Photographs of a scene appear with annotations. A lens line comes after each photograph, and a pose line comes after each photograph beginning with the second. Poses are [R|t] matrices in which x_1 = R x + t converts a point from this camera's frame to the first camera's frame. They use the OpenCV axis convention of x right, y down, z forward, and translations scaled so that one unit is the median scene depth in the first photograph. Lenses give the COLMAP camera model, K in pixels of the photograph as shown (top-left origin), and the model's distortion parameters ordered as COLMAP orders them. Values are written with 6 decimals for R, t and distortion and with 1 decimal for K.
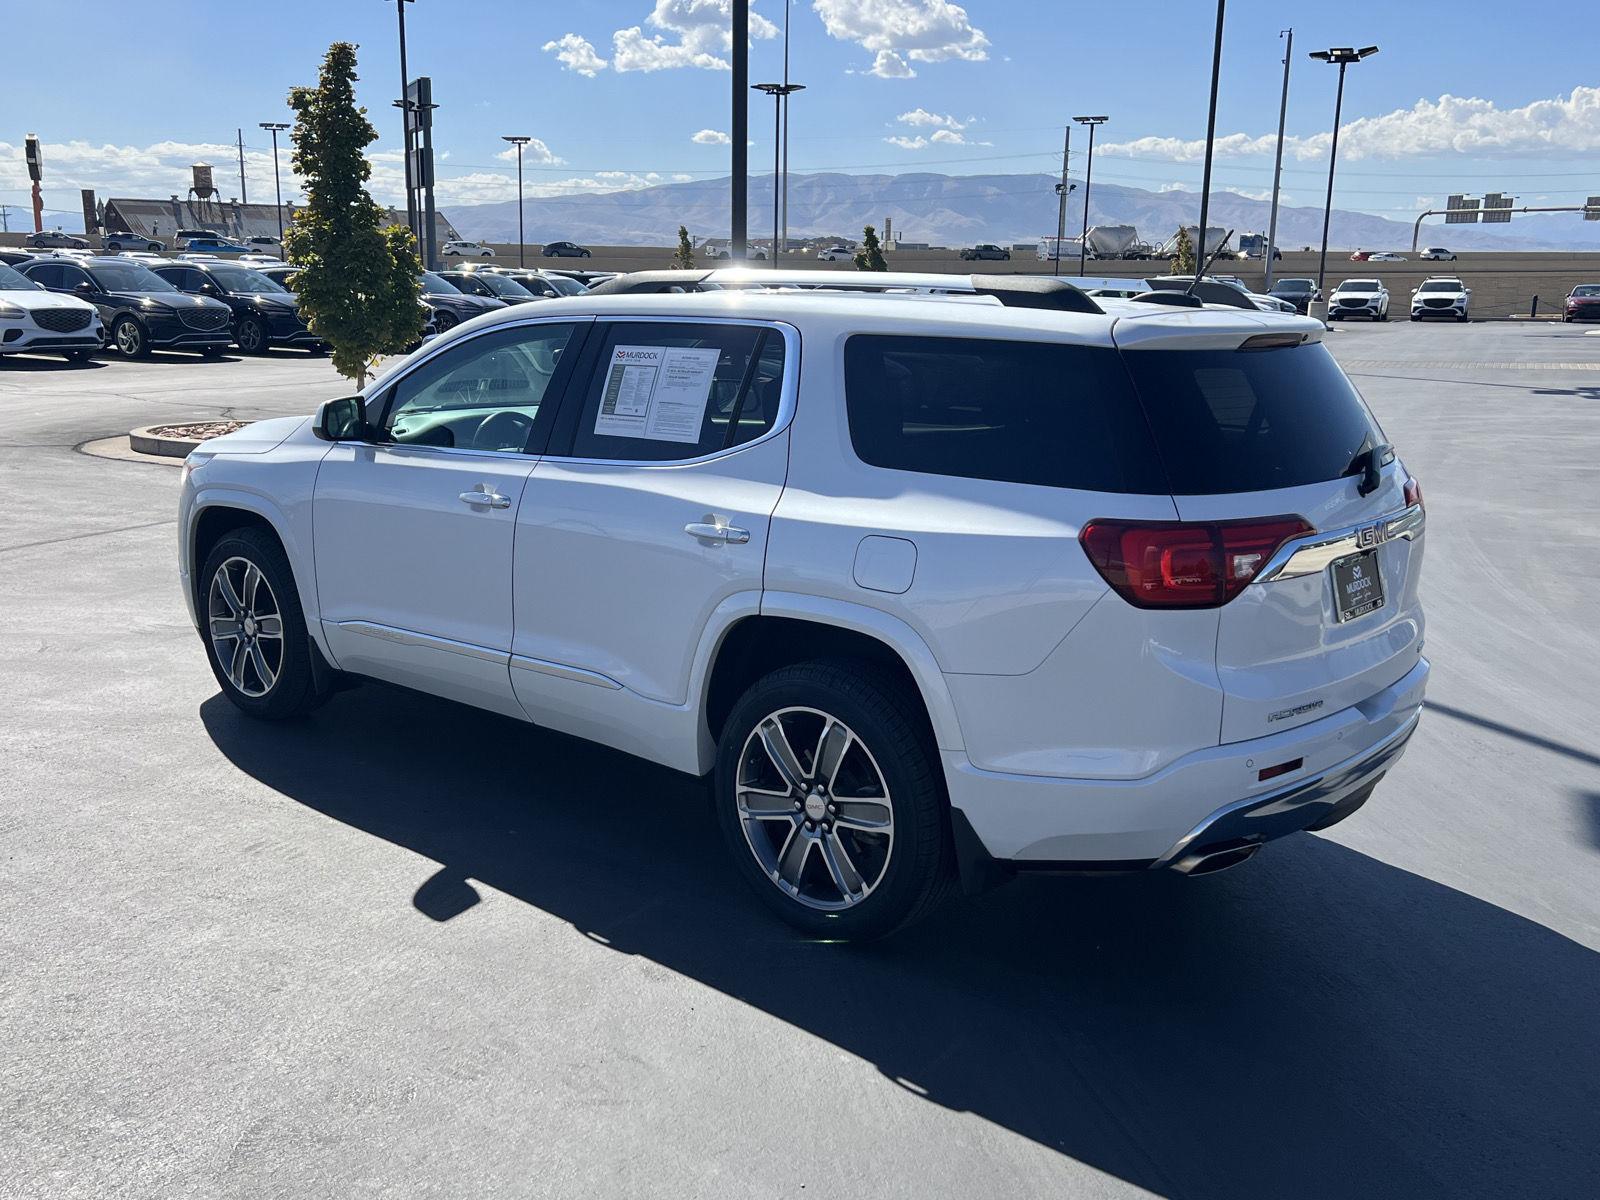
lens RADIAL K [[1493.3, 0, 785.7], [0, 1493.3, 594.2], [0, 0, 1]] dist [0.031851, 0.000000]
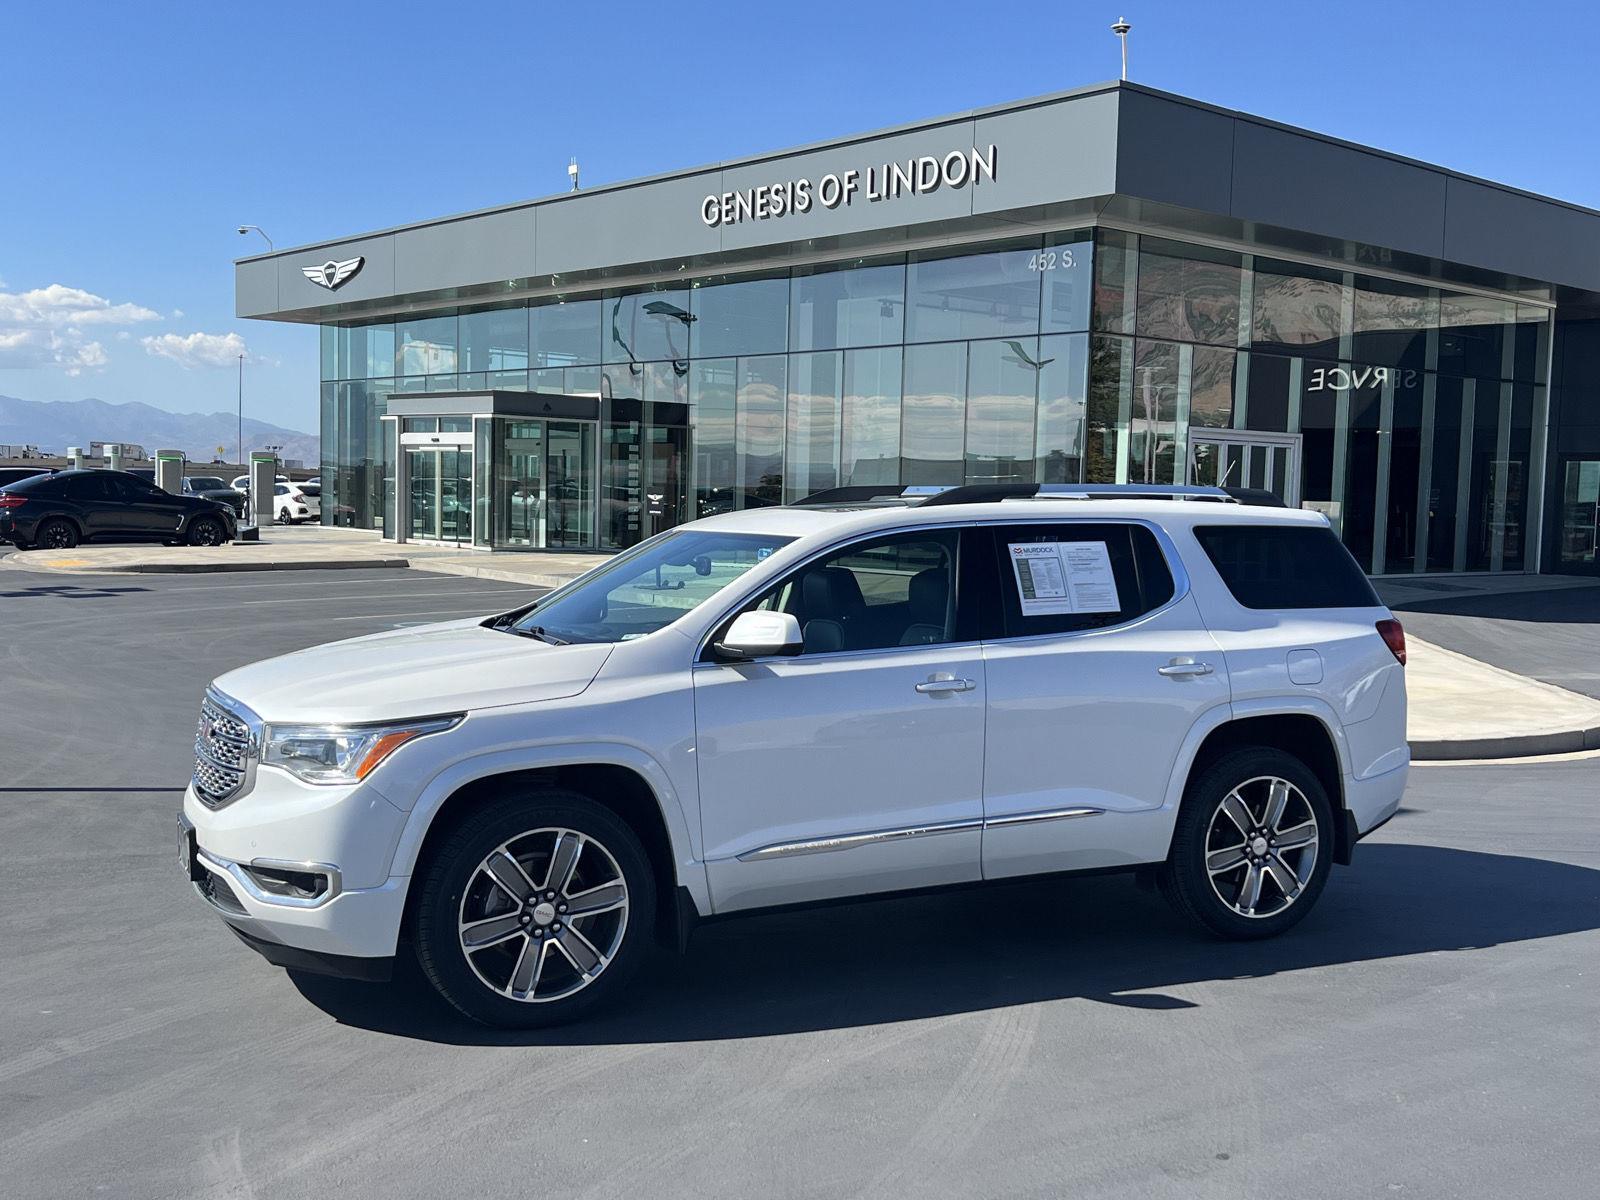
lens RADIAL K [[1751.0, 0, 793.2], [0, 1751.0, 610.5], [0, 0, 1]] dist [0.054545, 0.000000]
pose [[0.384917, -0.071484, 0.920179, -1.509856], [0.187224, 0.982315, -0.002006, -0.144541], [-0.903762, 0.173051, 0.391494, 0.617759]]
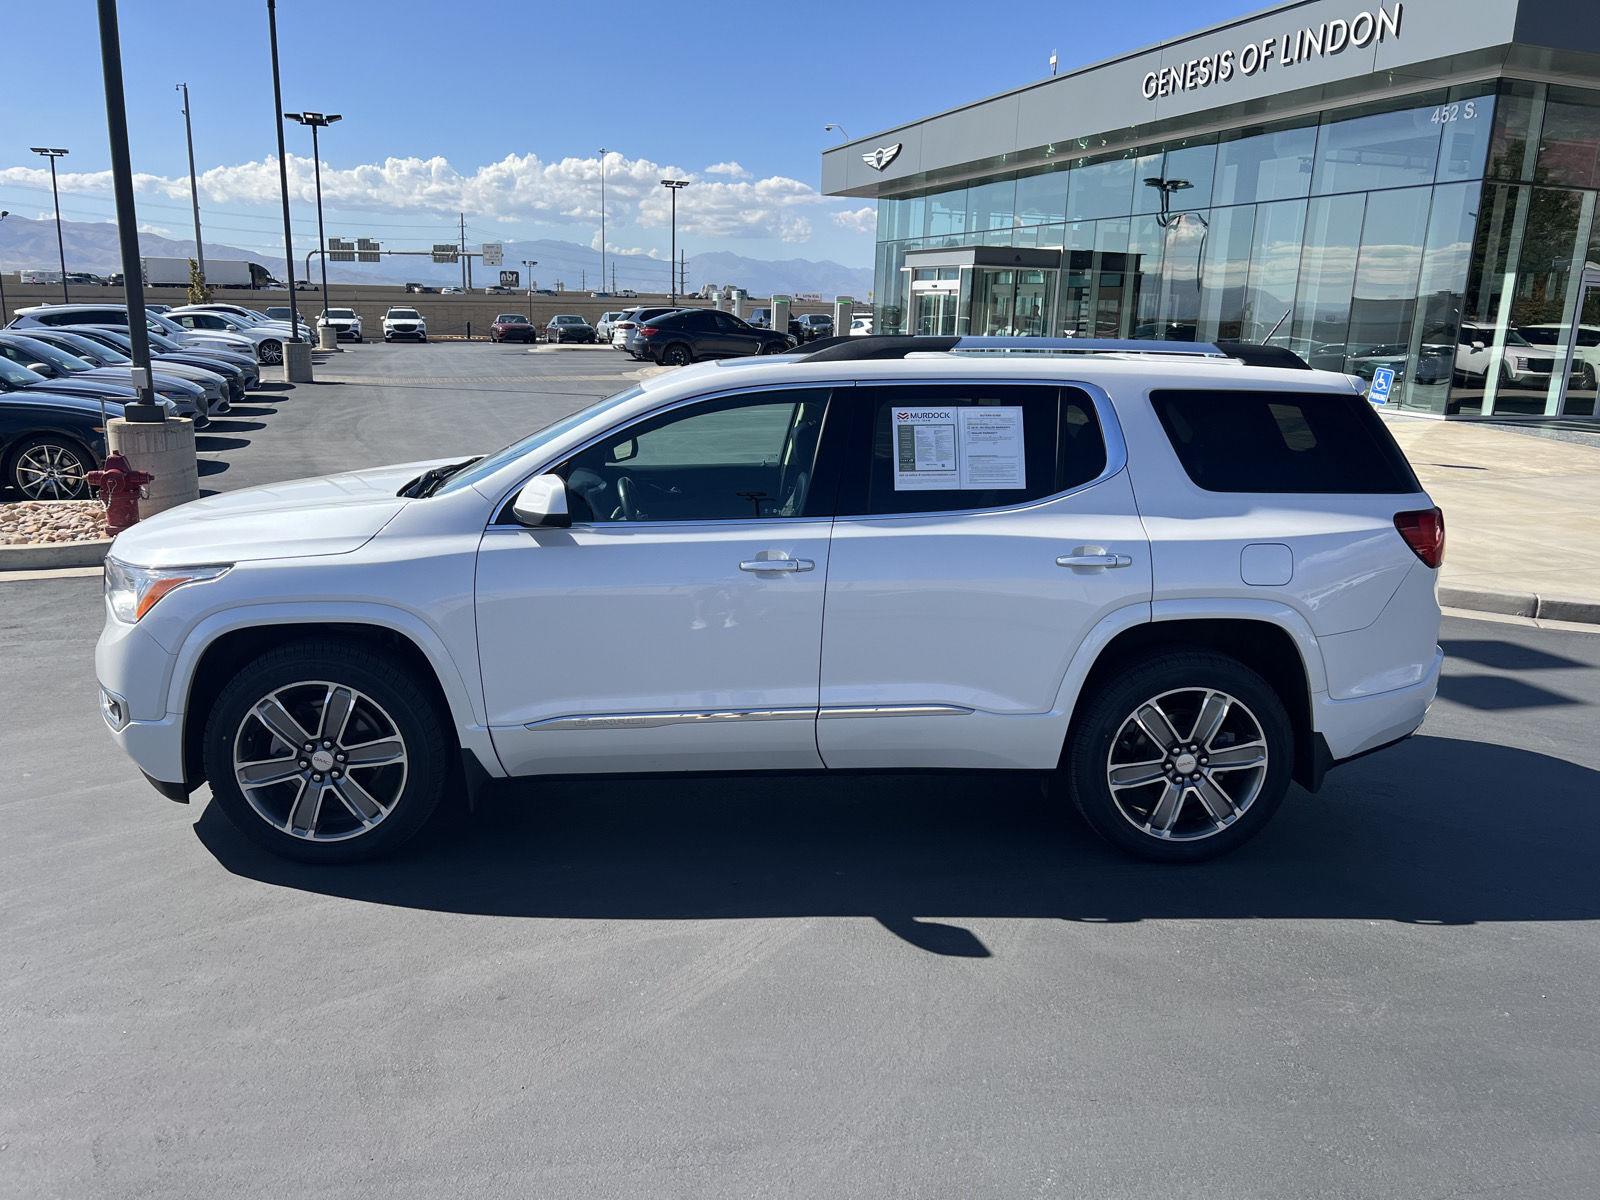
lens RADIAL K [[1232.0, 0, 758.1], [0, 1232.0, 623.5], [0, 0, 1]] dist [0.034742, -0.048759]
pose [[0.716411, -0.168700, 0.676975, -0.826141], [0.137203, 0.985444, 0.100374, -0.116076], [-0.684054, 0.020974, 0.729129, 0.420627]]
